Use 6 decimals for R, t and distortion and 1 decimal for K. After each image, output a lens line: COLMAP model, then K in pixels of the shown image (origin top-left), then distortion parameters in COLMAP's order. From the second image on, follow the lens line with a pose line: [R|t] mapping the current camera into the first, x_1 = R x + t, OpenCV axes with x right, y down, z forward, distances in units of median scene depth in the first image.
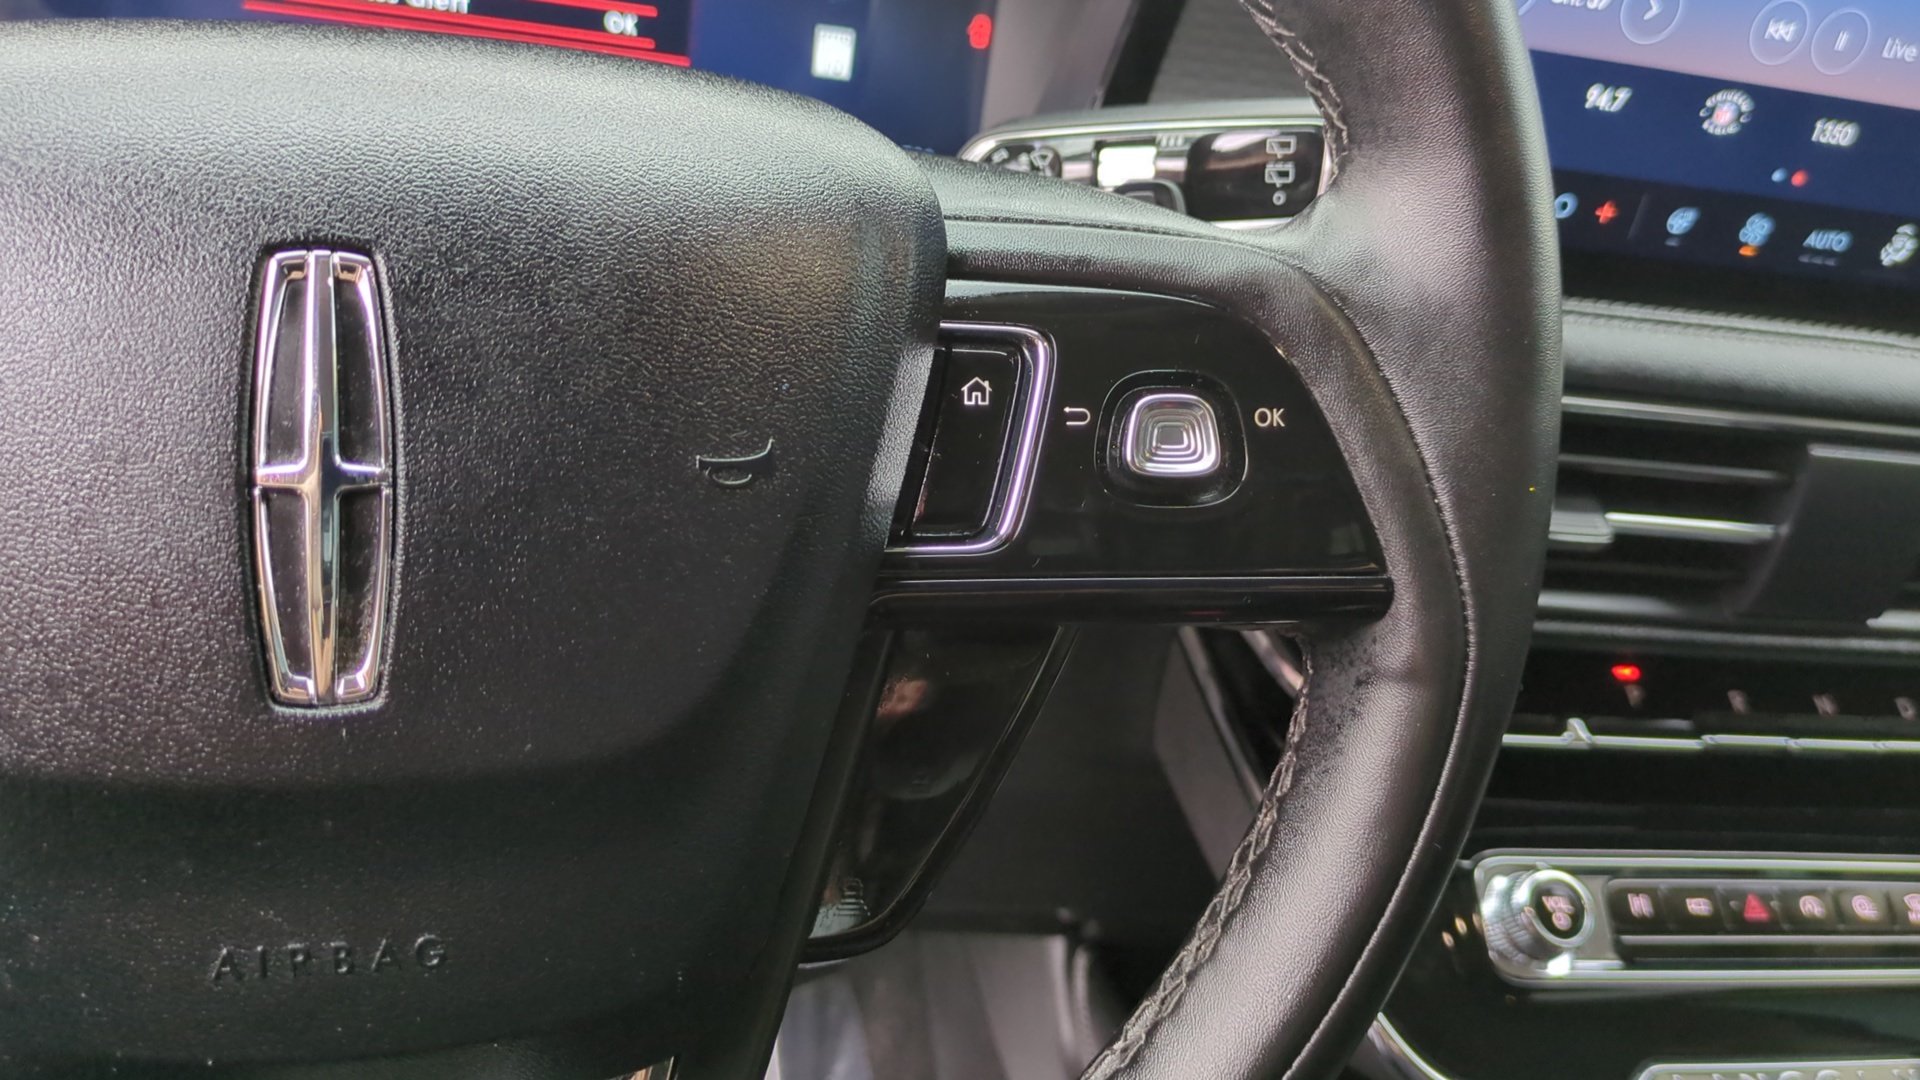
lens RADIAL K [[1650.1, 0, 970.1], [0, 1650.1, 538.8], [0, 0, 1]] dist [-0.002760, -0.001675]
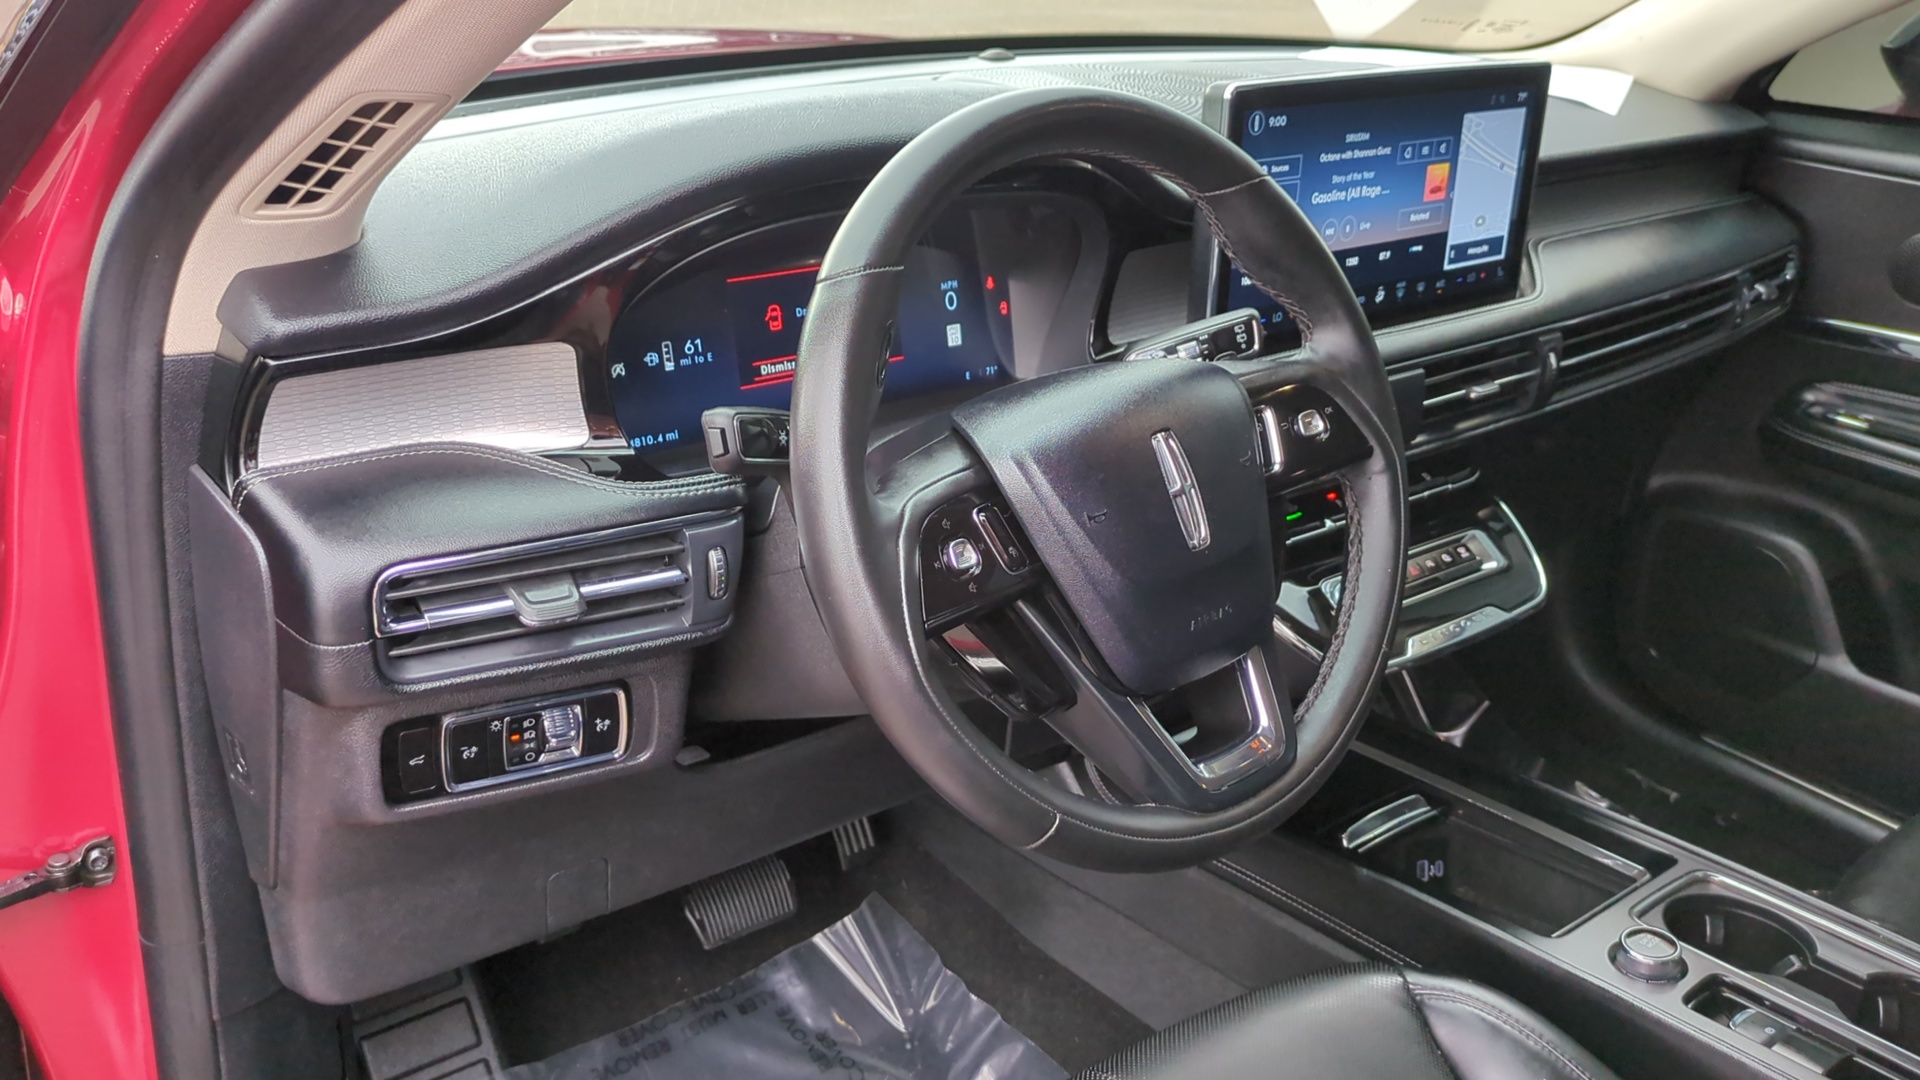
lens RADIAL K [[1654.8, 0, 960.0], [0, 1654.8, 540.0], [0, 0, 1]] dist [0.056211, -0.000304]
pose [[0.872800, -0.311718, 0.375568, -1.413594], [0.333315, 0.942782, 0.007894, -0.077624], [-0.356540, 0.118292, 0.926761, -1.429428]]
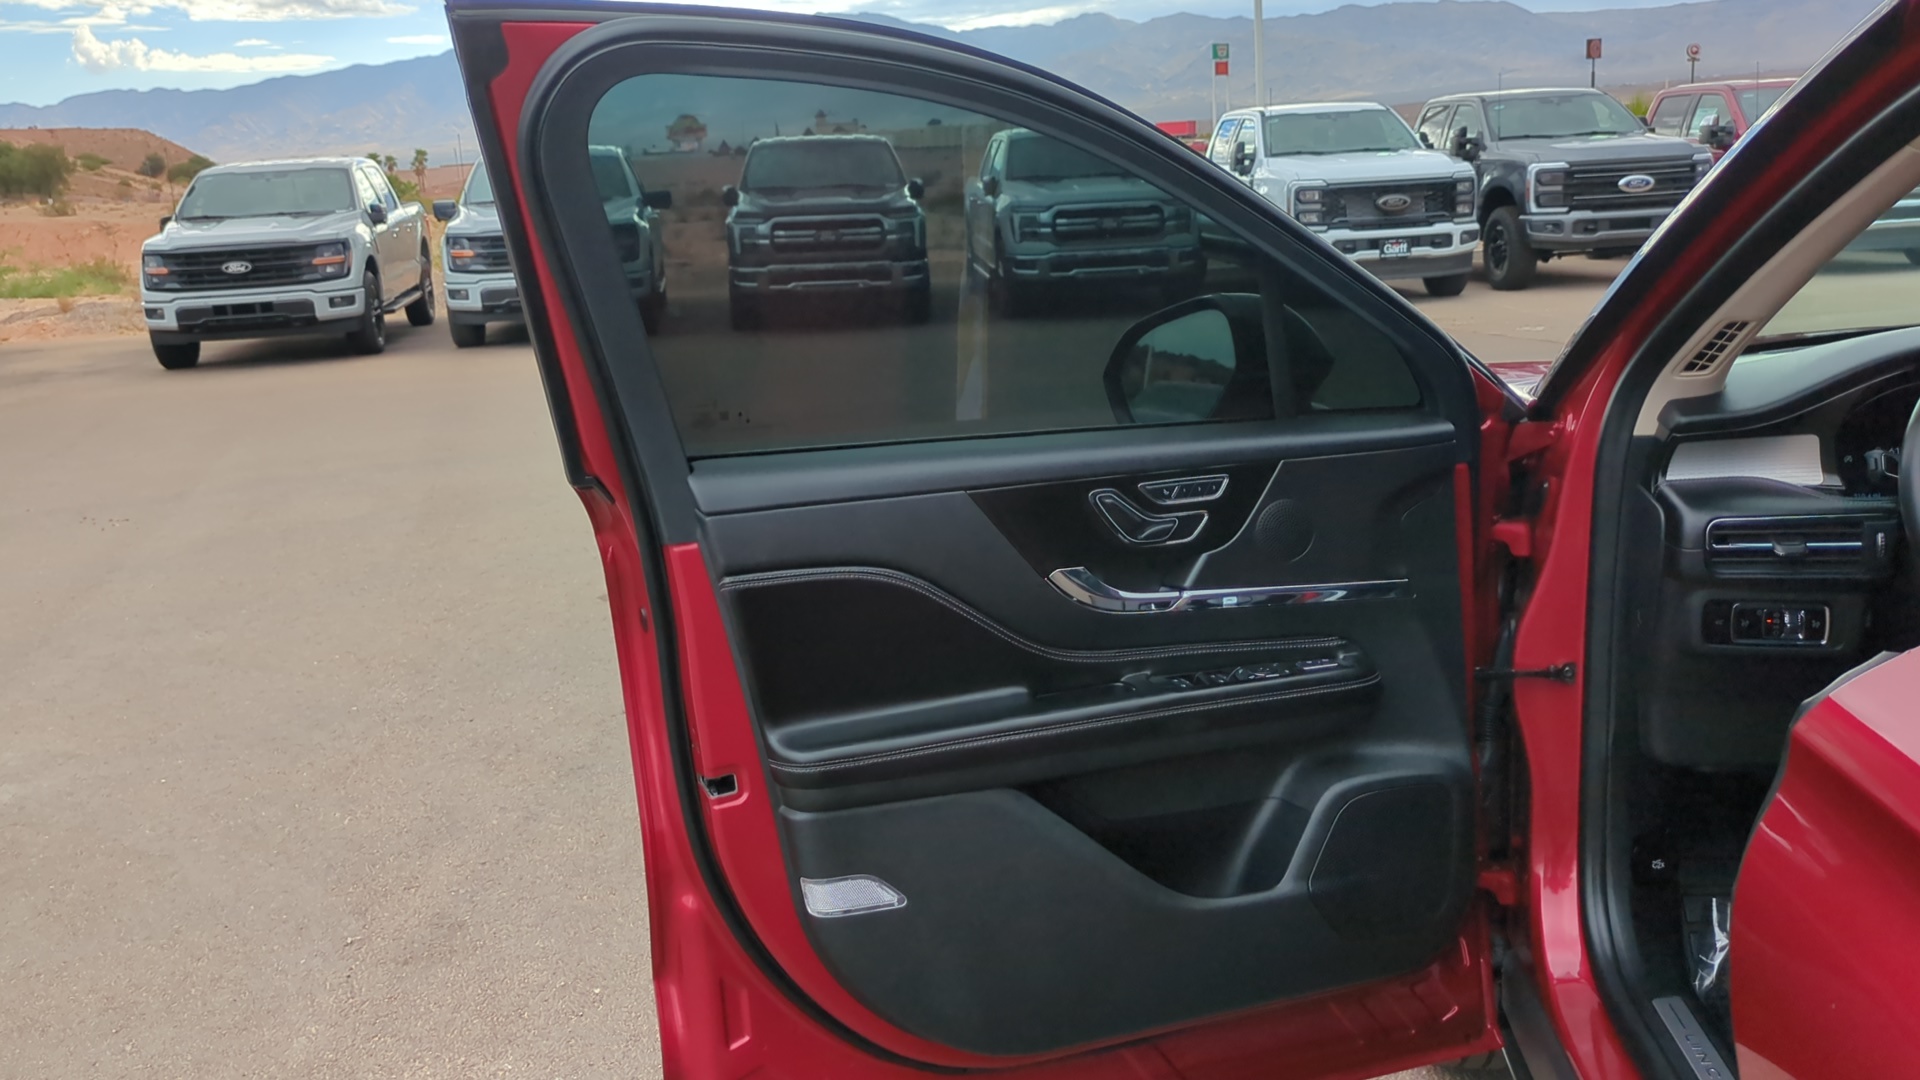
lens RADIAL K [[1670.7, 0, 992.6], [0, 1670.7, 540.6], [0, 0, 1]] dist [0.031754, -0.008683]
pose [[0.933478, -0.186861, -0.306108, -1.773885], [0.076262, 0.937440, -0.339691, 1.409838], [0.350433, 0.293749, 0.889330, -4.554858]]
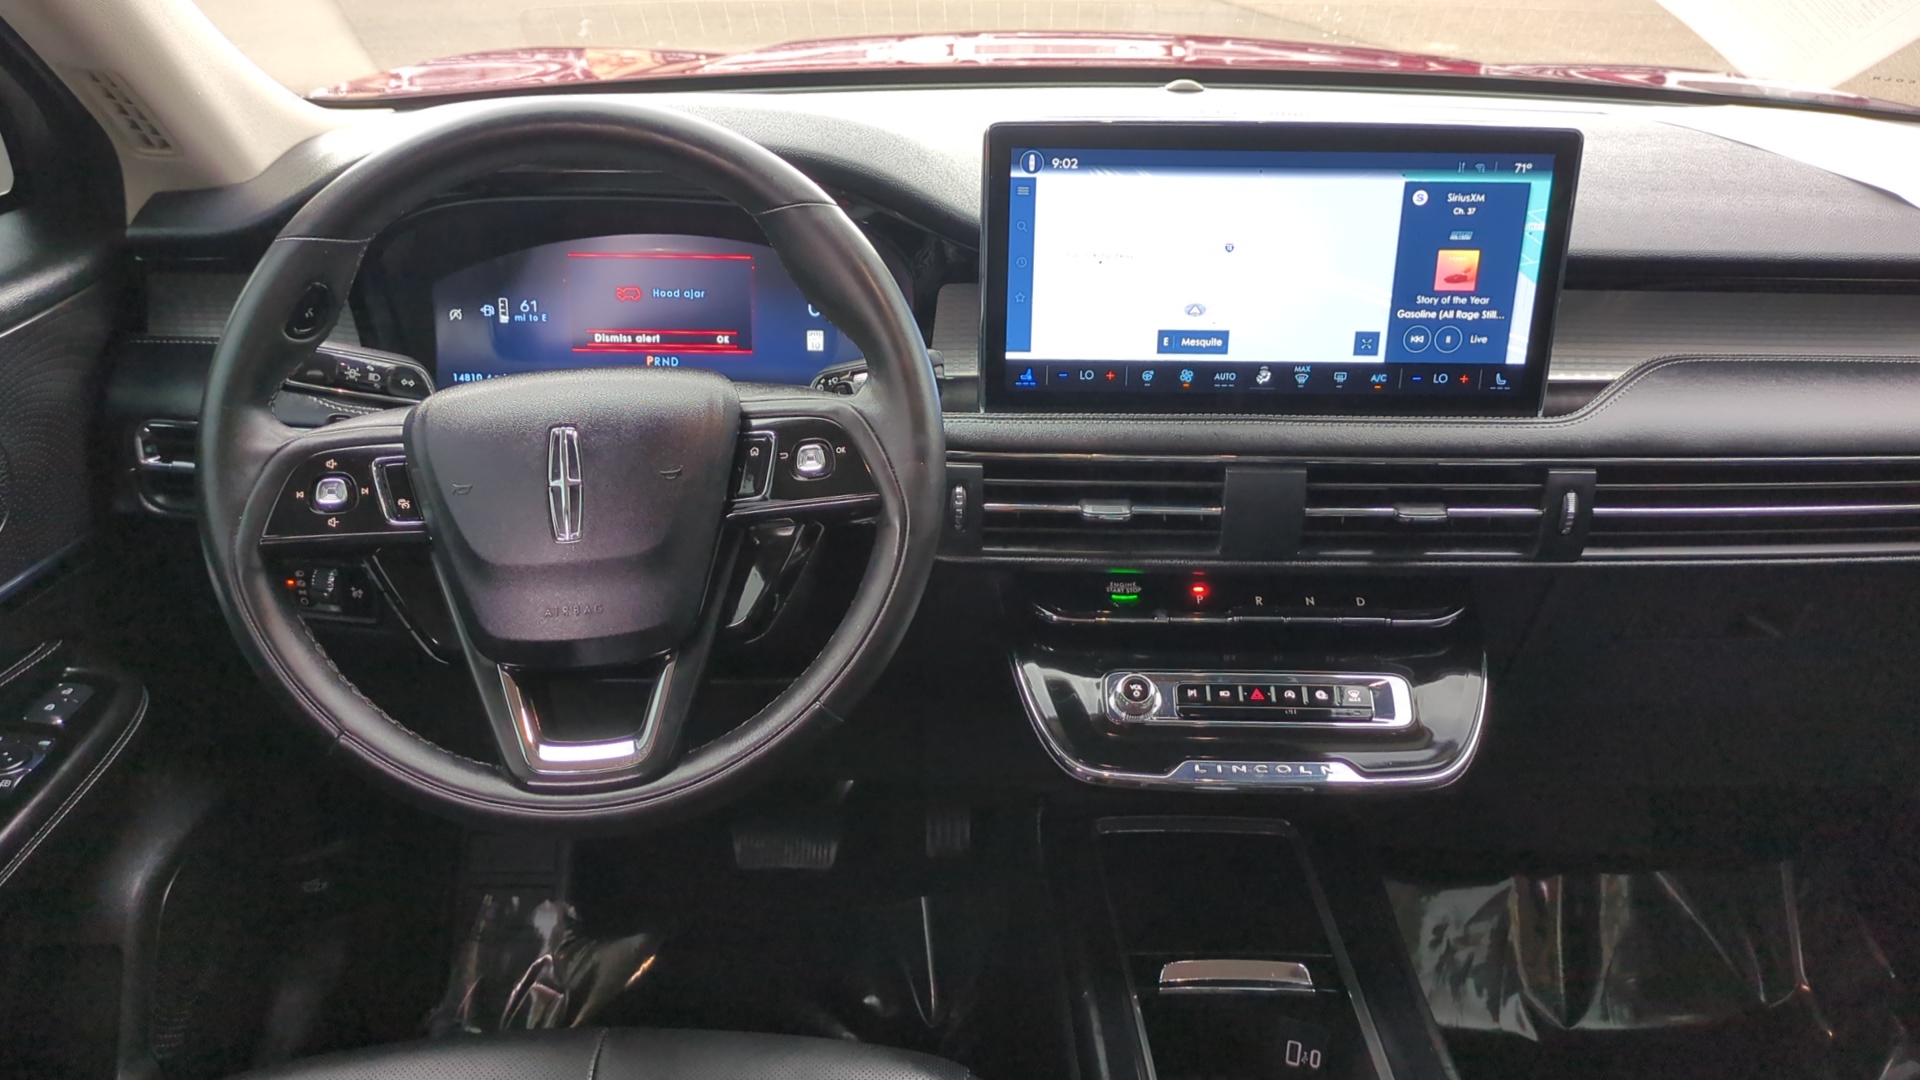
lens RADIAL K [[1641.3, 0, 964.4], [0, 1641.3, 532.9], [0, 0, 1]] dist [0.036753, -0.012192]
pose [[0.971166, -0.081870, -0.223904, 0.862922], [0.052960, 0.989806, -0.132213, 0.397611], [0.232446, 0.116543, 0.965602, -1.575806]]
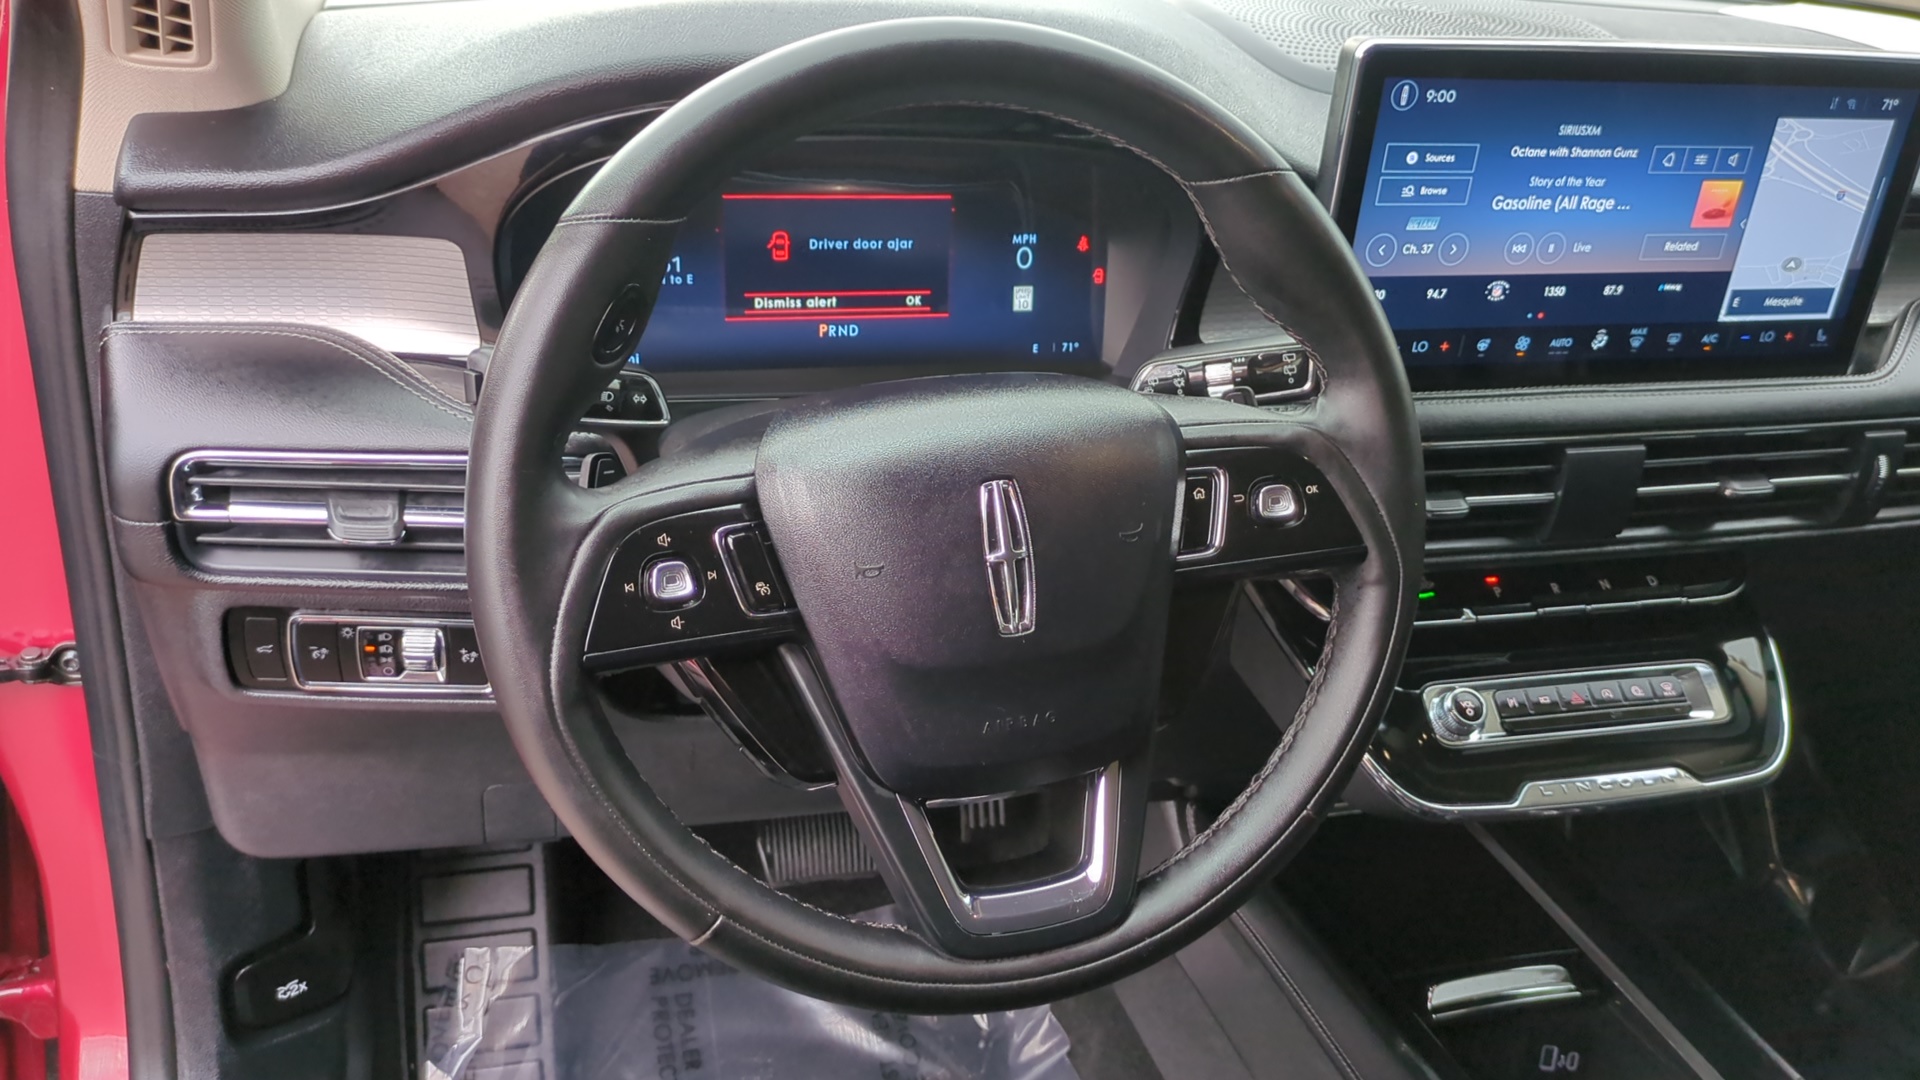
lens RADIAL K [[1641.3, 0, 964.4], [0, 1641.3, 532.9], [0, 0, 1]] dist [0.036753, -0.012192]
pose [[0.991912, -0.122854, 0.031890, -0.342110], [0.123172, 0.992351, -0.008201, -0.039777], [-0.030639, 0.012063, 0.999458, -1.185076]]
